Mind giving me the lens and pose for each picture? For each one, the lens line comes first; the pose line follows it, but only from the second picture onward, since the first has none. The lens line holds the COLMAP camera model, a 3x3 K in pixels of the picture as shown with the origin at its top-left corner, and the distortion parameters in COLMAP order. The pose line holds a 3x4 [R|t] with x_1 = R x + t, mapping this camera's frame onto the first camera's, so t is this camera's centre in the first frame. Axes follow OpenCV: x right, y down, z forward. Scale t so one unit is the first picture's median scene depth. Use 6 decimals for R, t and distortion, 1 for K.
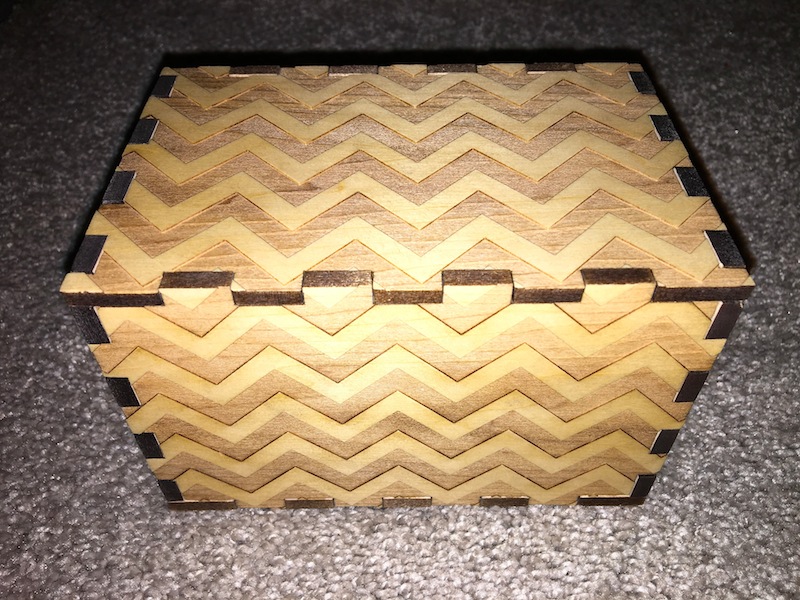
lens RADIAL K [[676.8, 0, 395.4], [0, 676.8, 303.6], [0, 0, 1]] dist [-0.014184, -0.009829]
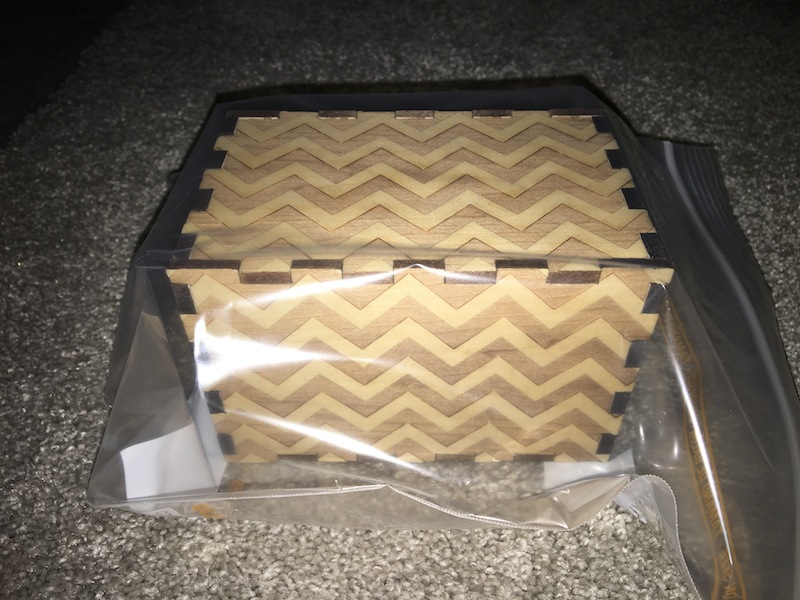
lens RADIAL K [[676.8, 0, 395.7], [0, 676.8, 302.6], [0, 0, 1]] dist [-0.014184, -0.009829]
pose [[-0.999885, -0.007832, 0.012998, 0.042476], [0.008031, -0.999850, 0.015337, -0.097740], [0.012875, 0.015440, 0.999798, -0.329406]]
